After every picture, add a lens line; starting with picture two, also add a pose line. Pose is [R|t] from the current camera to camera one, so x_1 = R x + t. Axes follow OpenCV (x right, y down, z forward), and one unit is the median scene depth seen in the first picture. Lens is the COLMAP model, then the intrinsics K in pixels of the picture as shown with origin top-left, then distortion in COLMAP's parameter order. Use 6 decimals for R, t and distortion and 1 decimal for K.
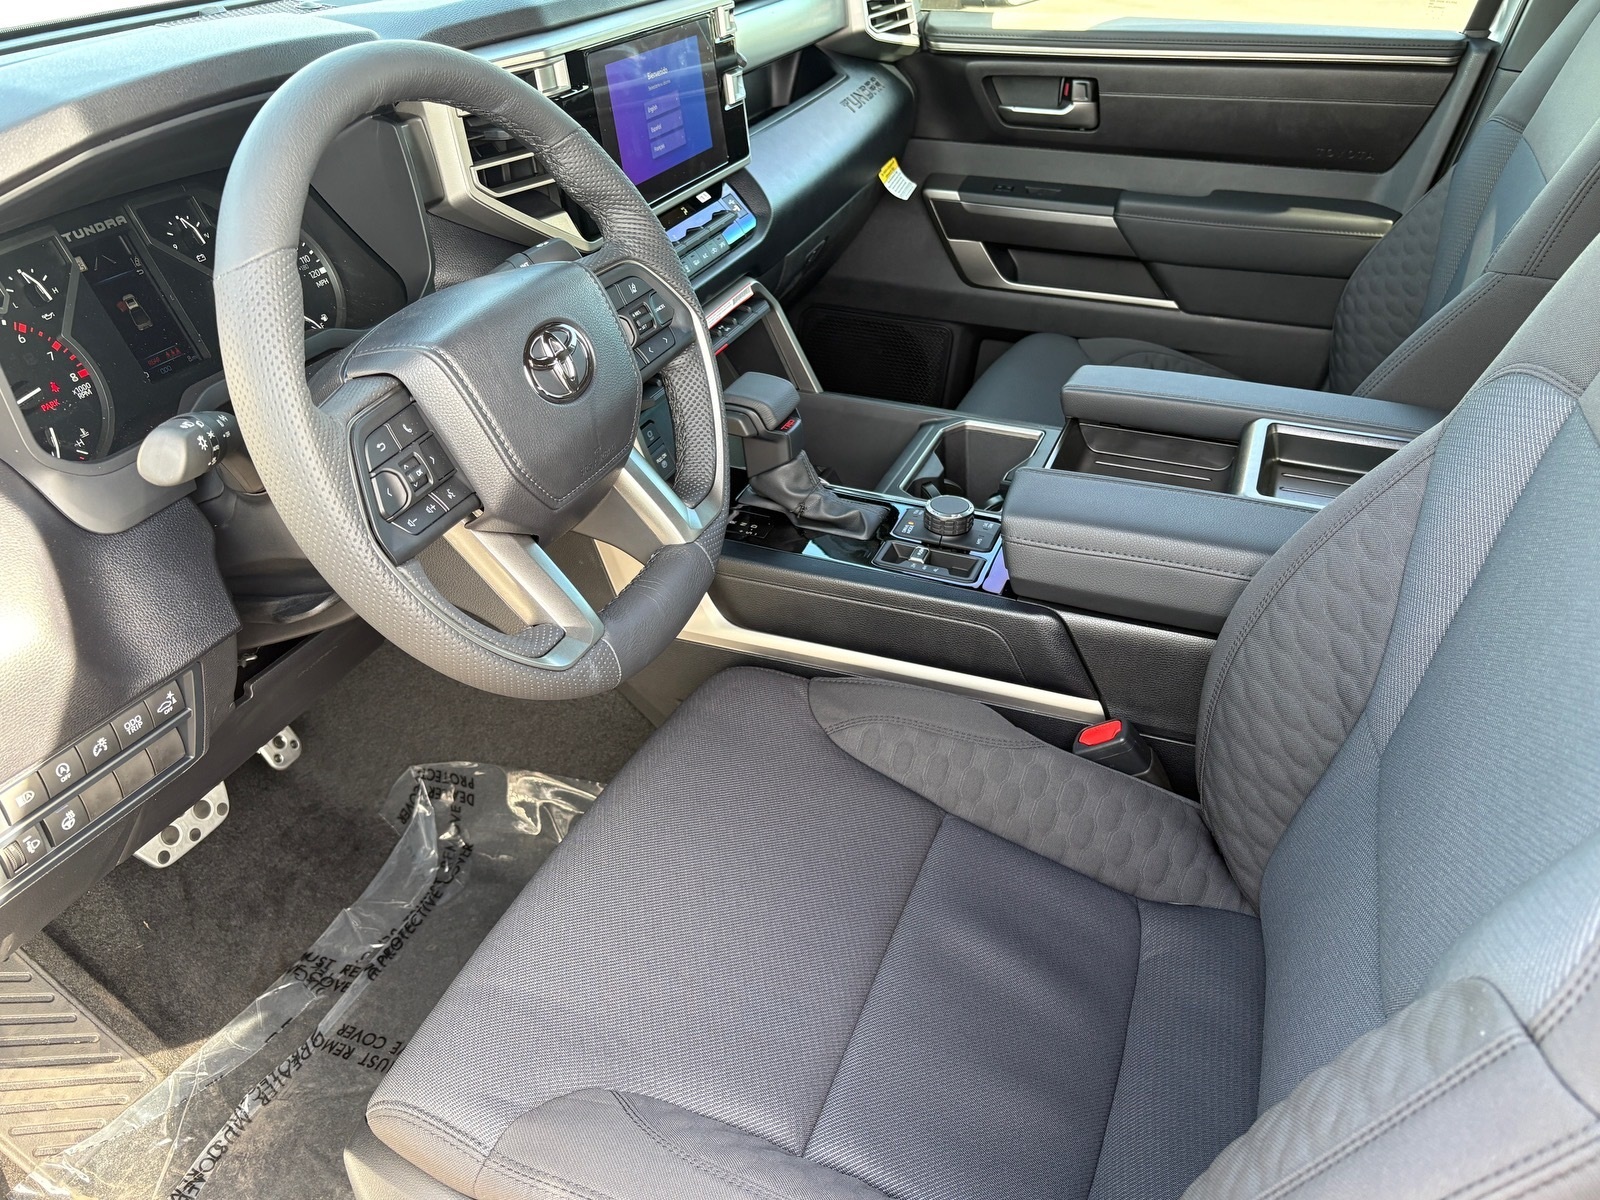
lens RADIAL K [[1278.8, 0, 800.0], [0, 1278.8, 600.0], [0, 0, 1]] dist [0.037765, -0.055208]
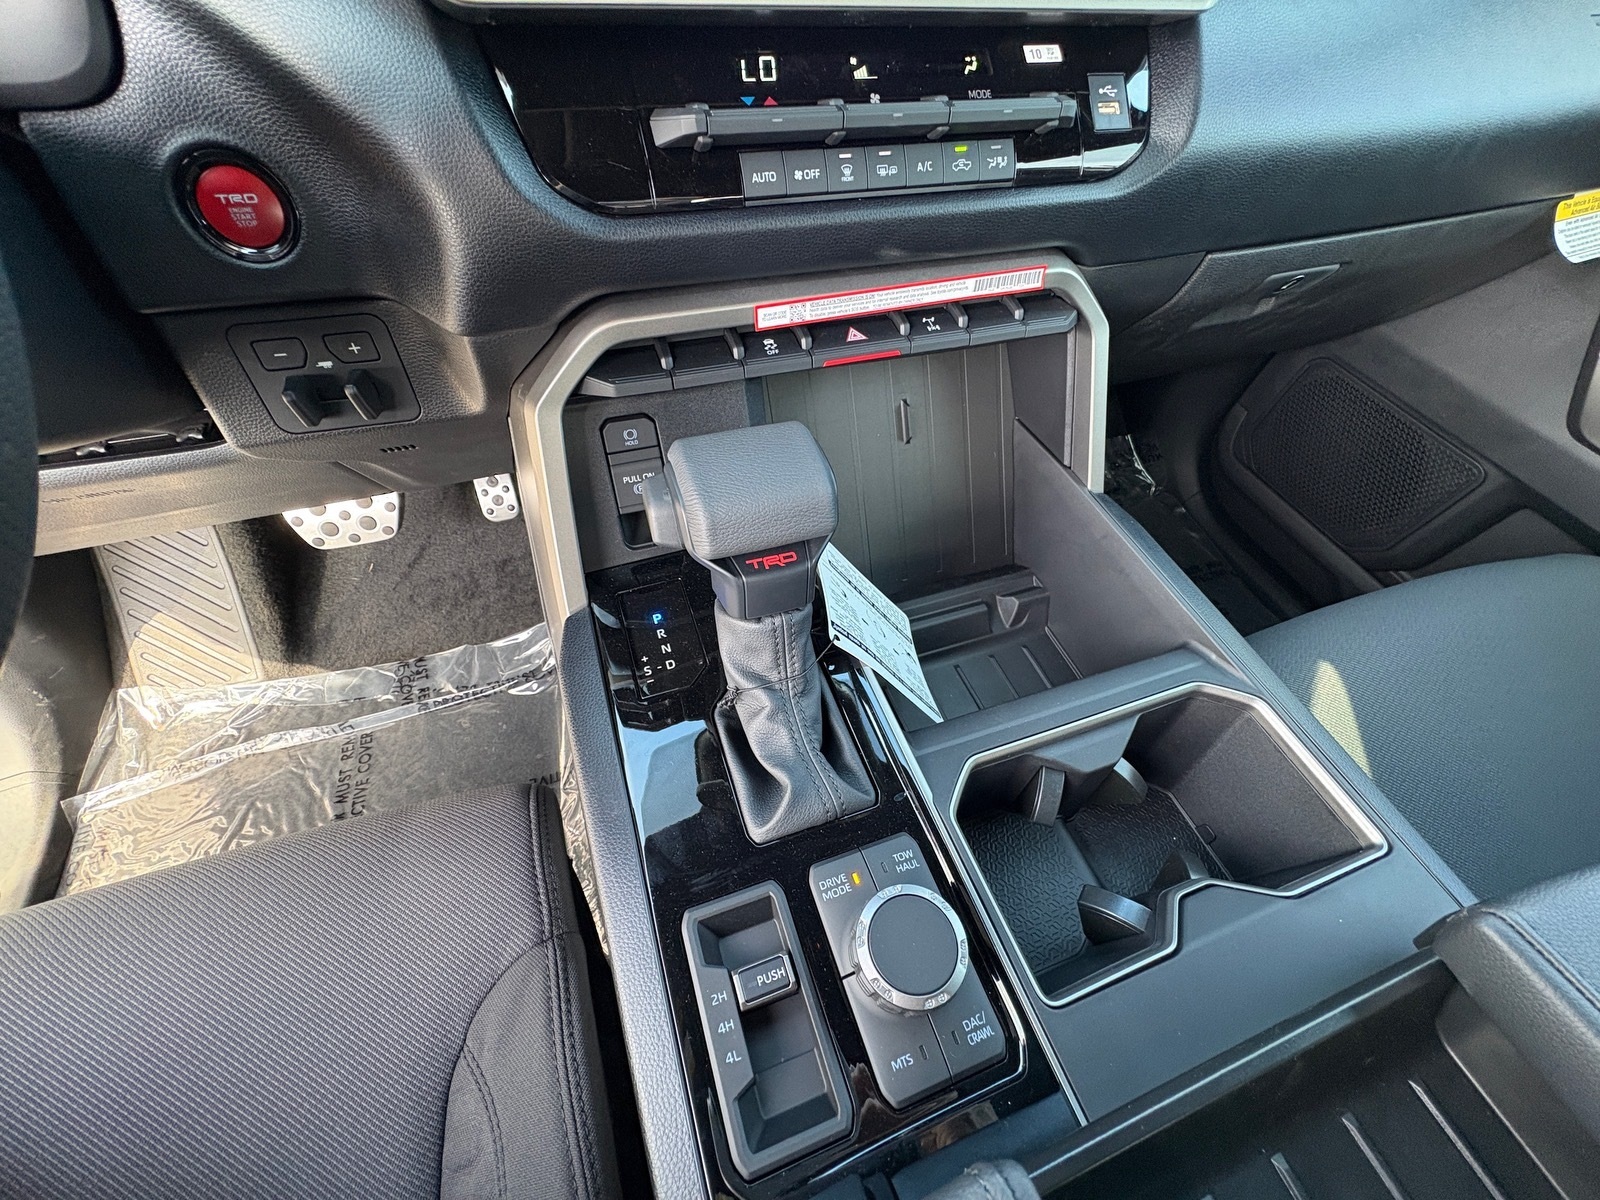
lens RADIAL K [[639.4, 0, 800.0], [0, 639.4, 600.0], [0, 0, 1]] dist [-0.002540, -0.000112]
pose [[0.651608, 0.619190, -0.438191, 0.130696], [-0.447919, 0.780277, 0.436504, -0.272100], [0.612190, -0.088156, 0.785781, 0.928322]]
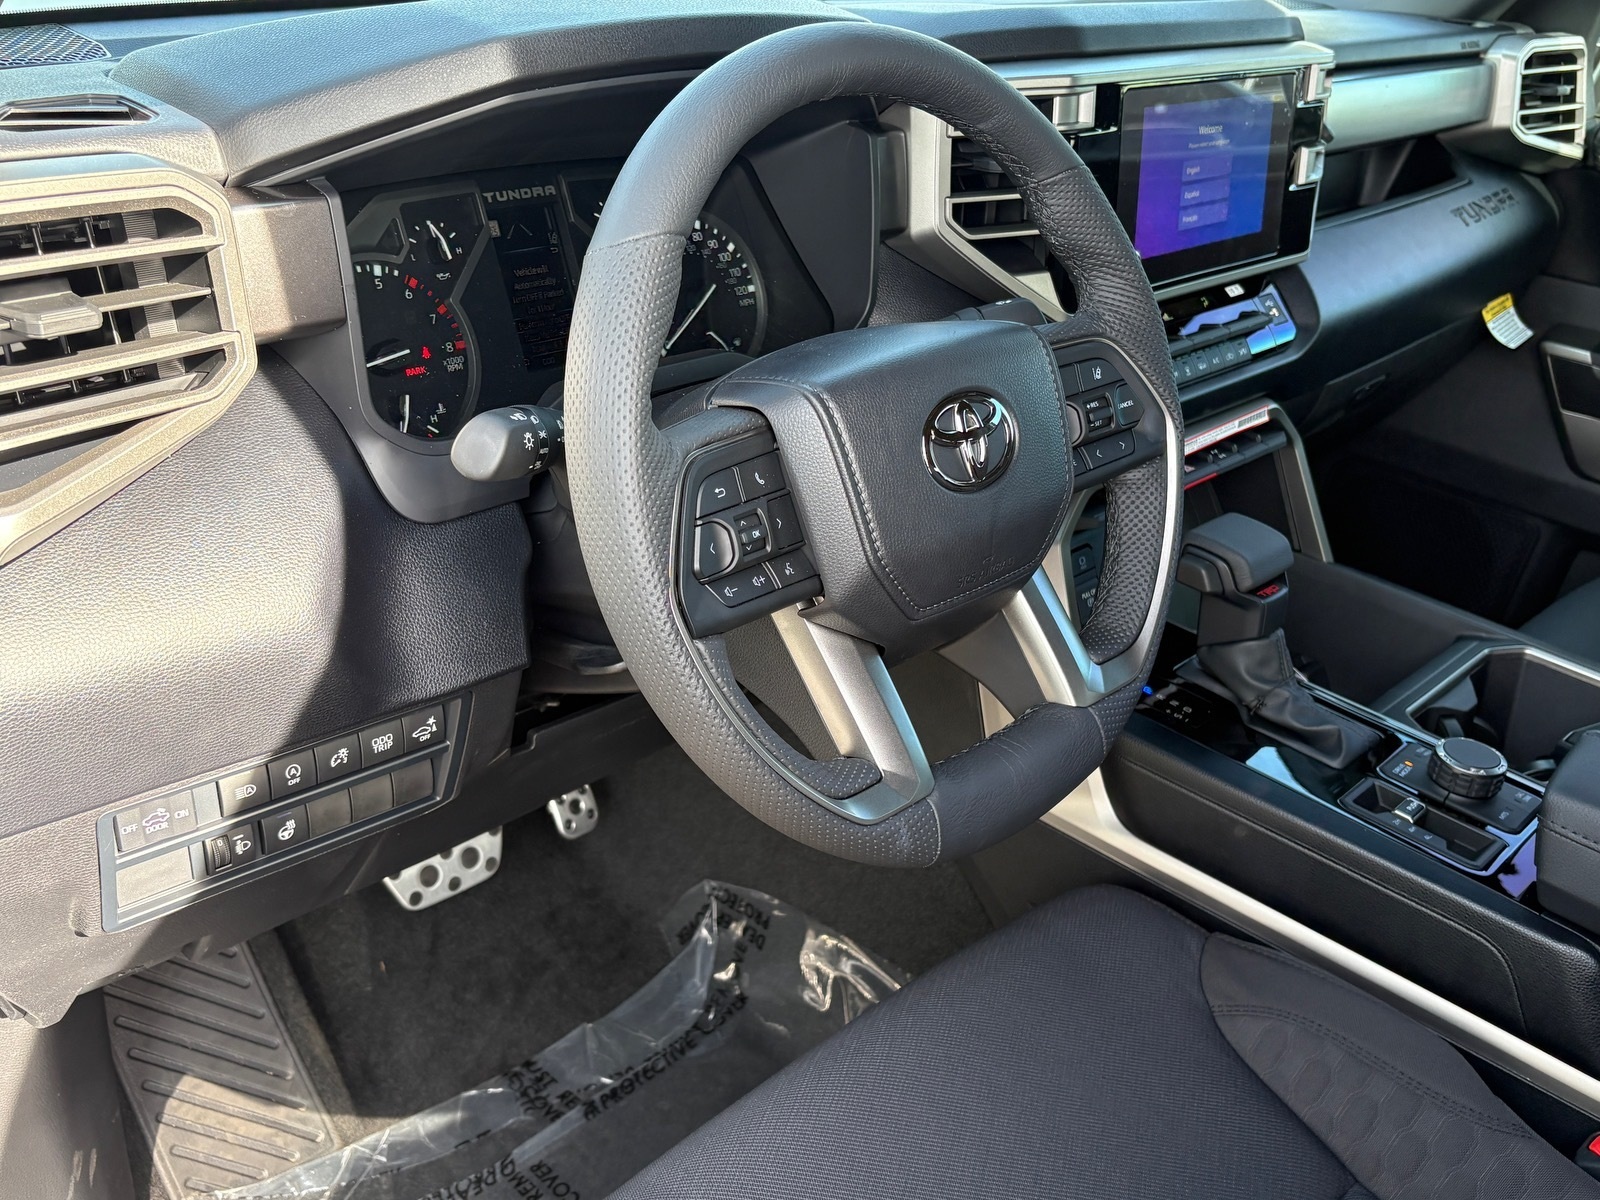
lens RADIAL K [[1509.9, 0, 777.5], [0, 1509.9, 582.8], [0, 0, 1]] dist [0.045329, -0.079873]
pose [[0.915268, 0.236537, -0.326090, 0.018457], [-0.270278, 0.960805, -0.061674, -0.010310], [0.298721, 0.144584, 0.943325, 0.082032]]
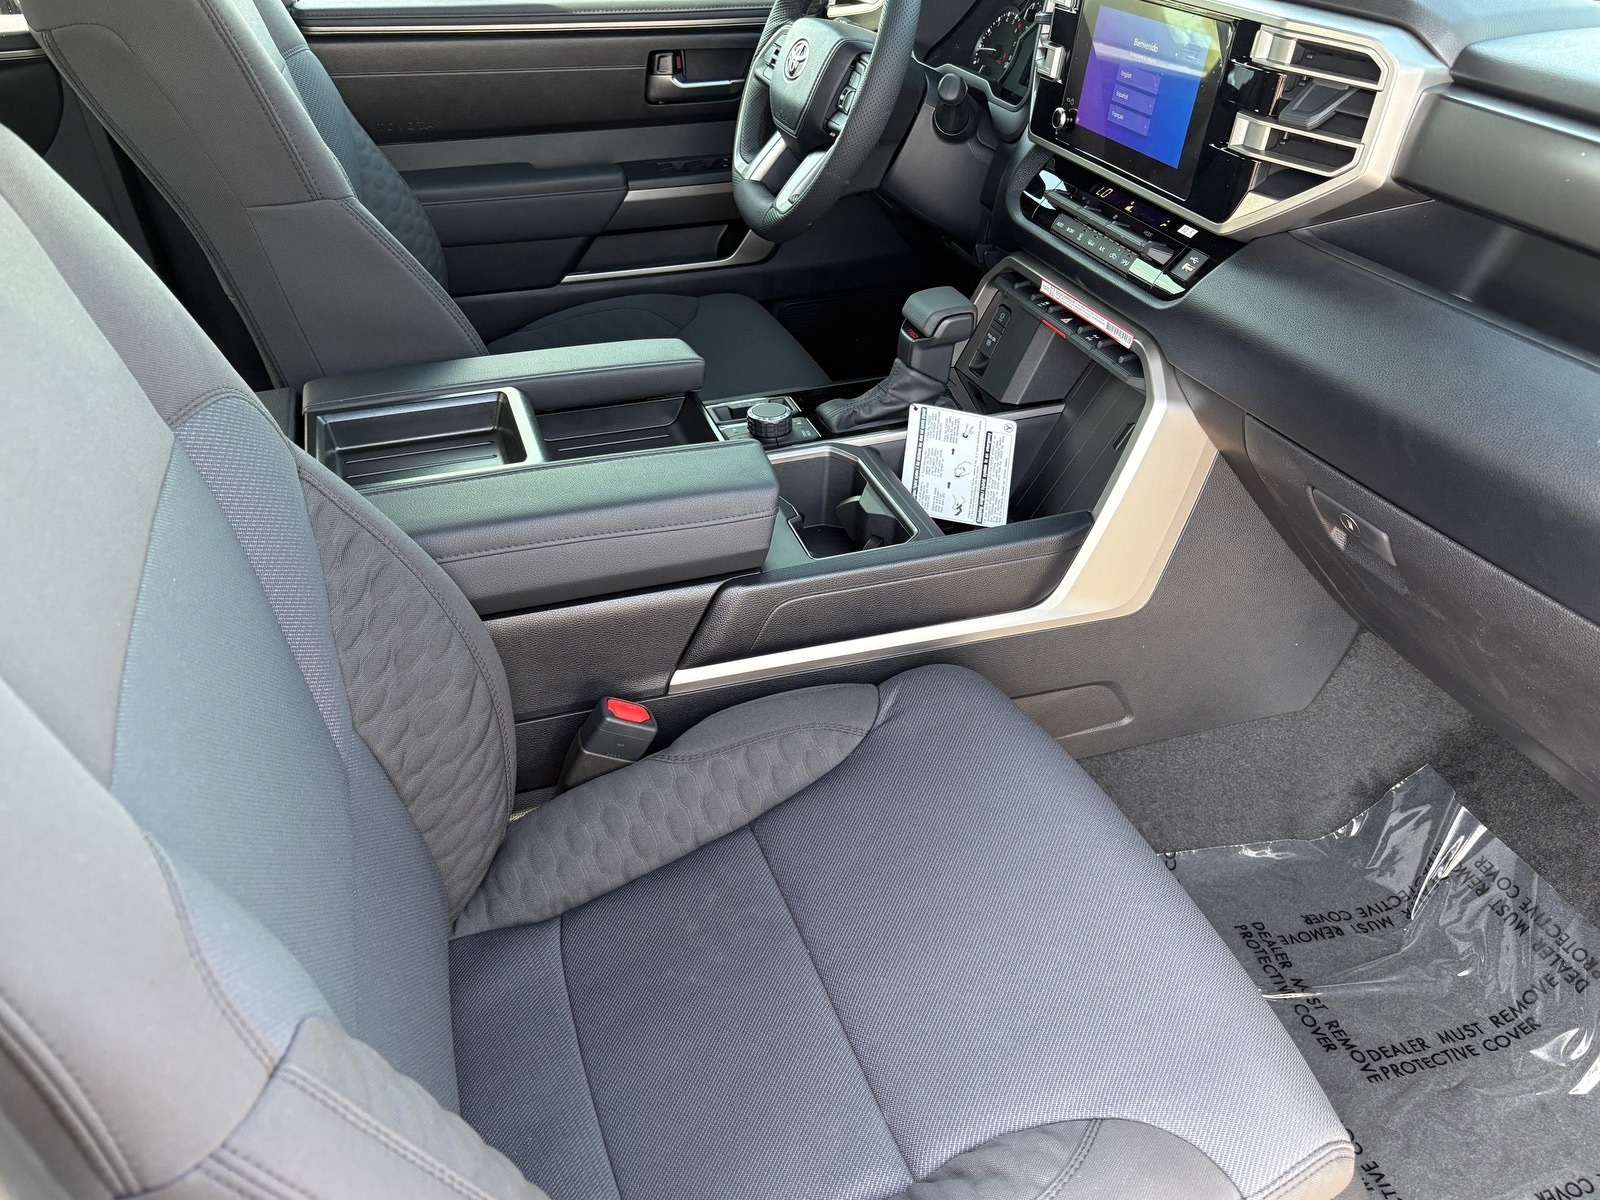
lens RADIAL K [[1278.8, 0, 800.0], [0, 1278.8, 600.0], [0, 0, 1]] dist [0.037765, -0.055208]
pose [[-0.788643, 0.340470, -0.511979, 0.817865], [-0.310397, 0.498327, 0.809521, -1.019236], [0.530750, 0.797340, -0.287322, 1.662328]]
